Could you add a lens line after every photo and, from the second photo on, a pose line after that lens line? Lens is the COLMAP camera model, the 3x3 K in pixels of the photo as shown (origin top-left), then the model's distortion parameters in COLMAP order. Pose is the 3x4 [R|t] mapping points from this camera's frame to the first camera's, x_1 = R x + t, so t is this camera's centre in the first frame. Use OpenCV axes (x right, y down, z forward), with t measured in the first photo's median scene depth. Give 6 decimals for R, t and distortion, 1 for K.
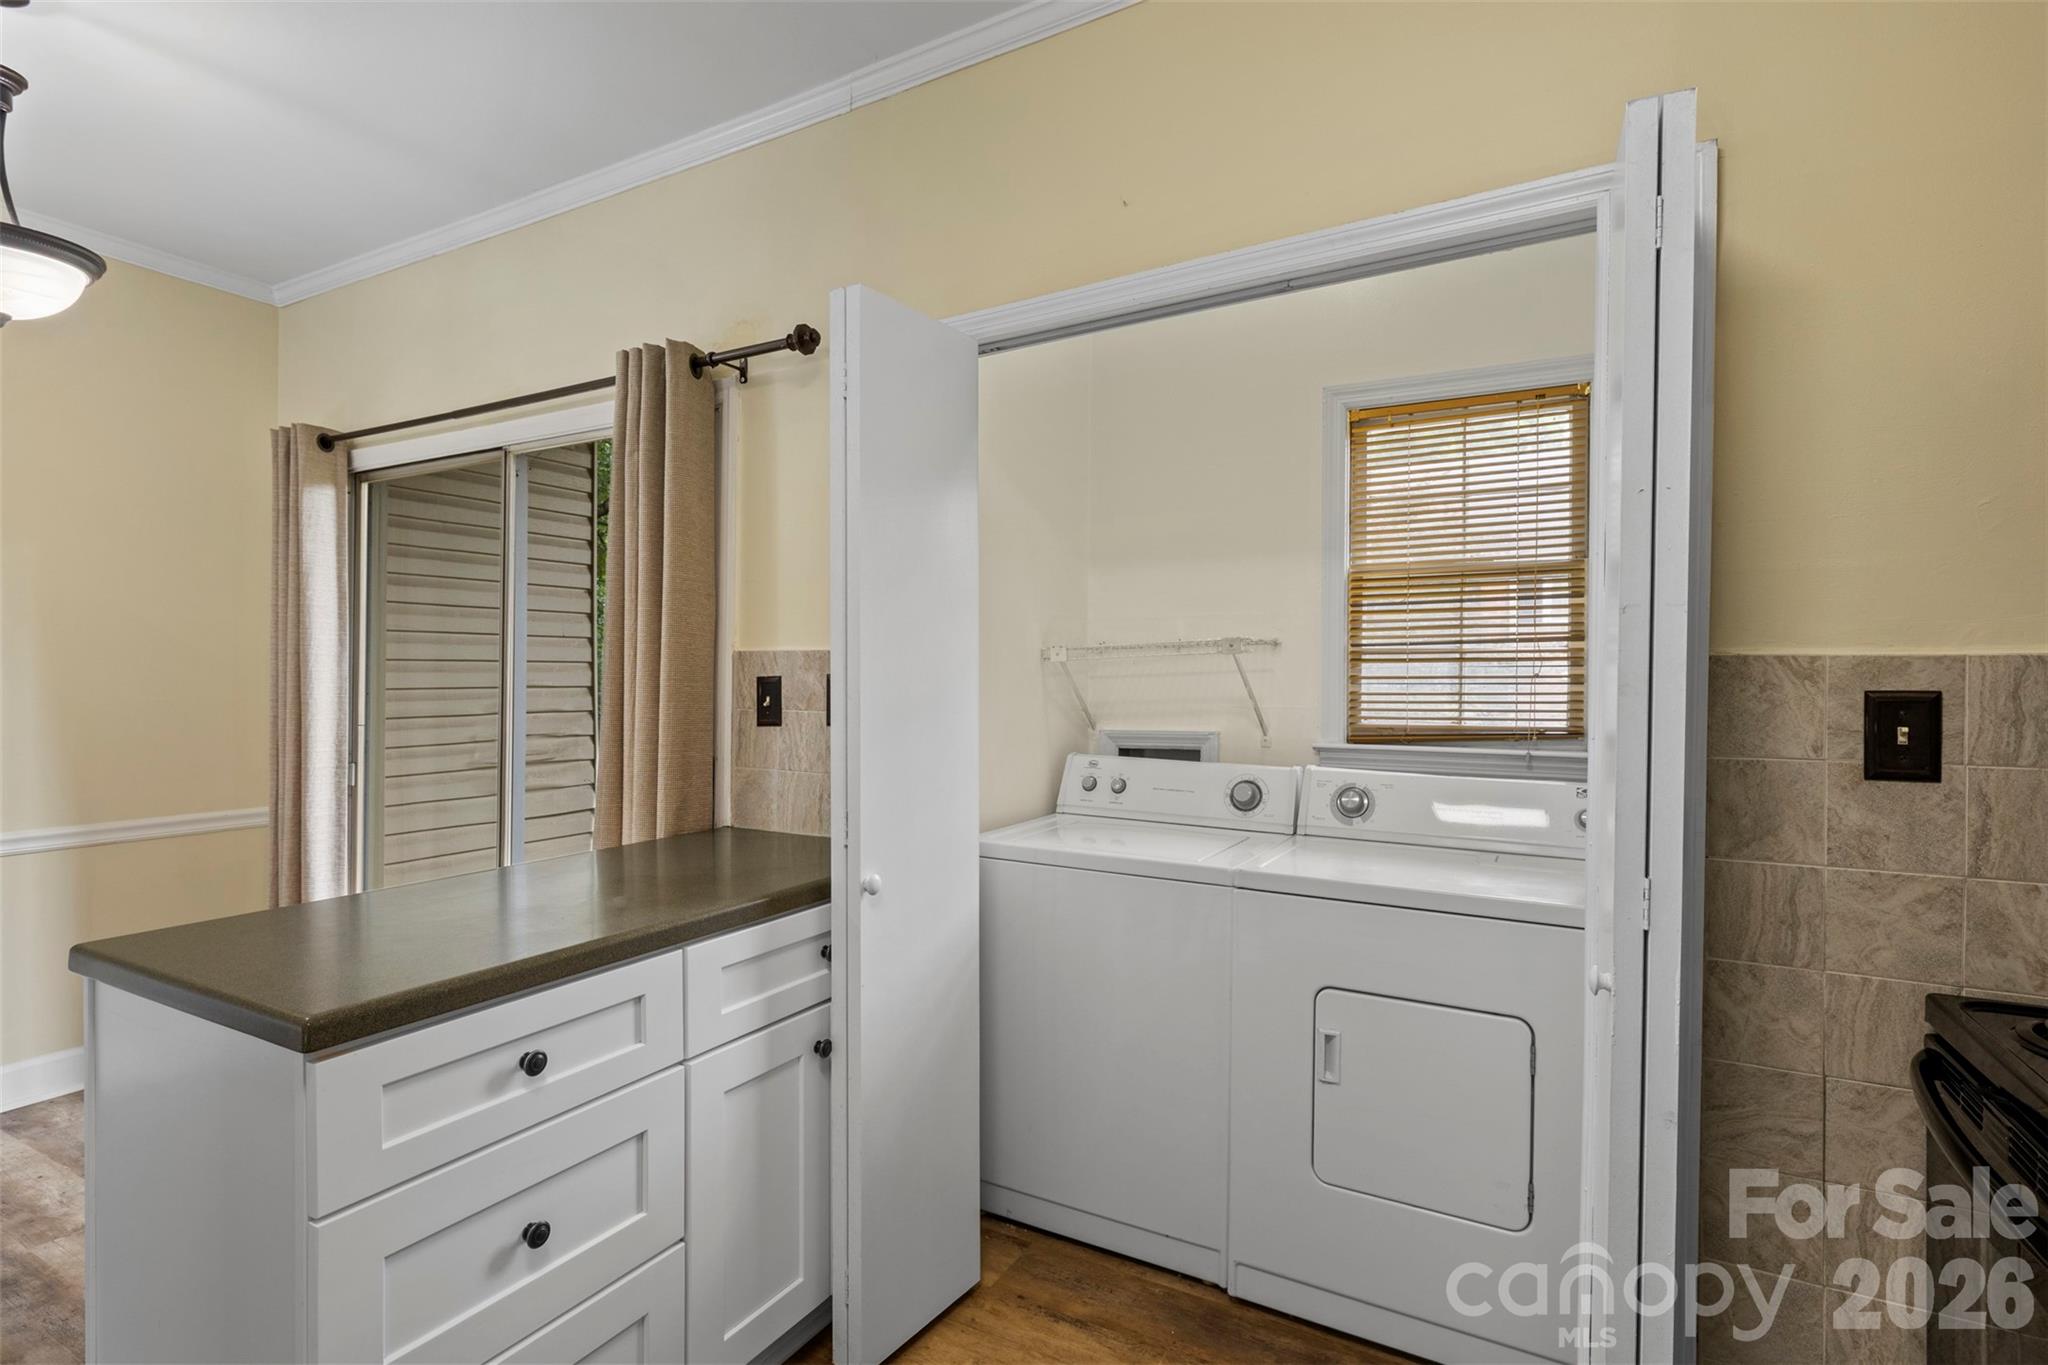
lens RADIAL K [[995.7, 0, 1024.3], [0, 995.7, 677.6], [0, 0, 1]] dist [-0.001763, -0.001038]
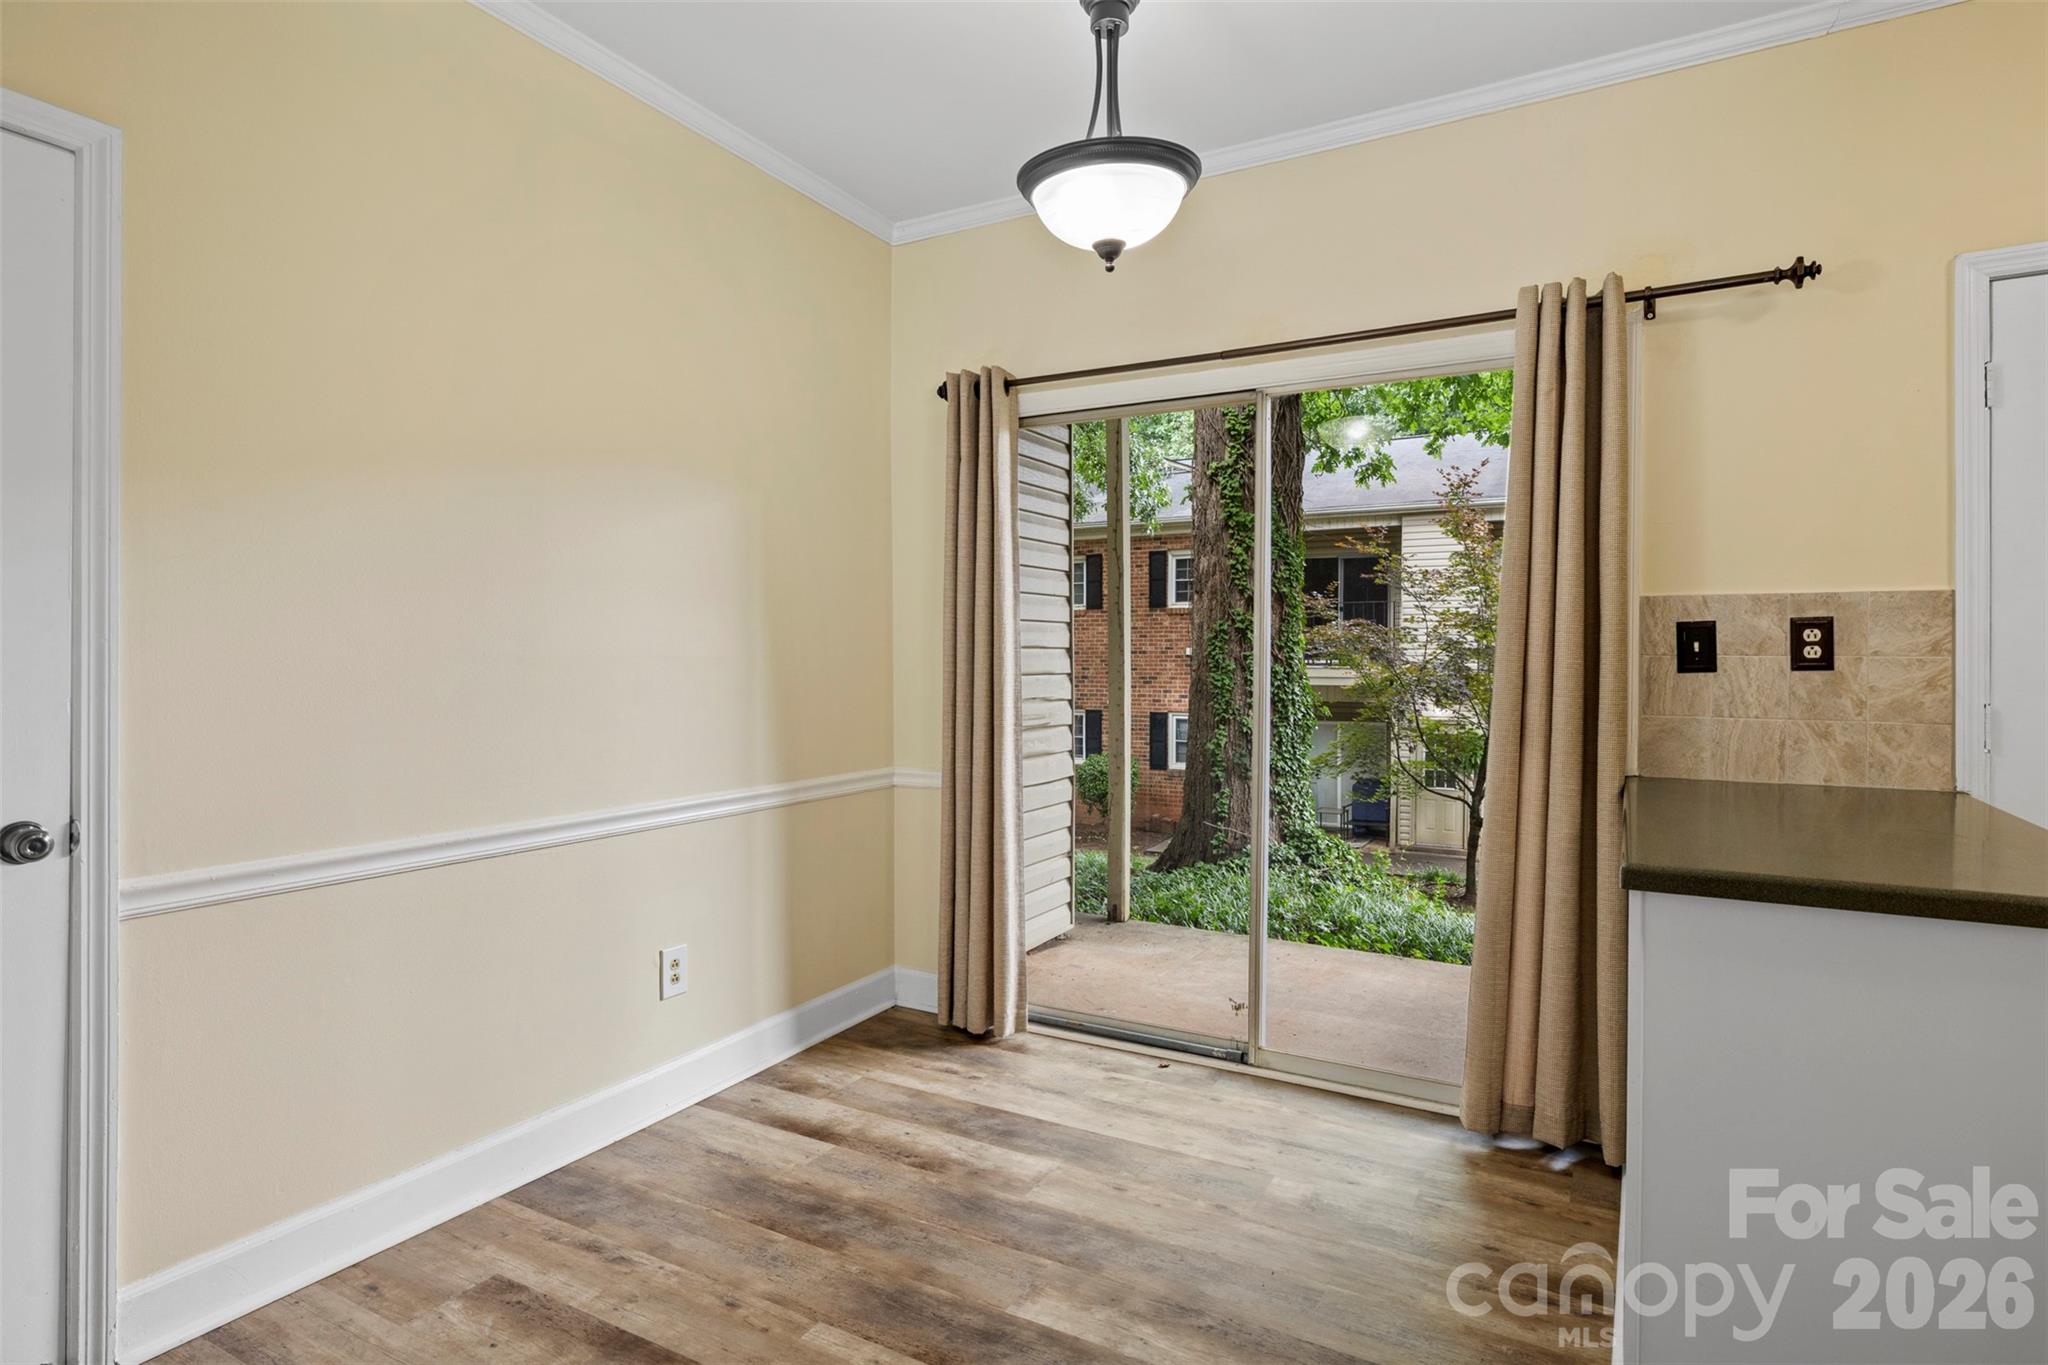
lens RADIAL K [[1055.4, 0, 1026.1], [0, 1055.4, 683.1], [0, 0, 1]] dist [-0.014284, -0.000121]
pose [[0.999999, -0.001355, 0.000202, -0.896410], [0.001349, 0.999663, 0.025928, 0.030830], [-0.000237, -0.025927, 0.999664, -0.030697]]
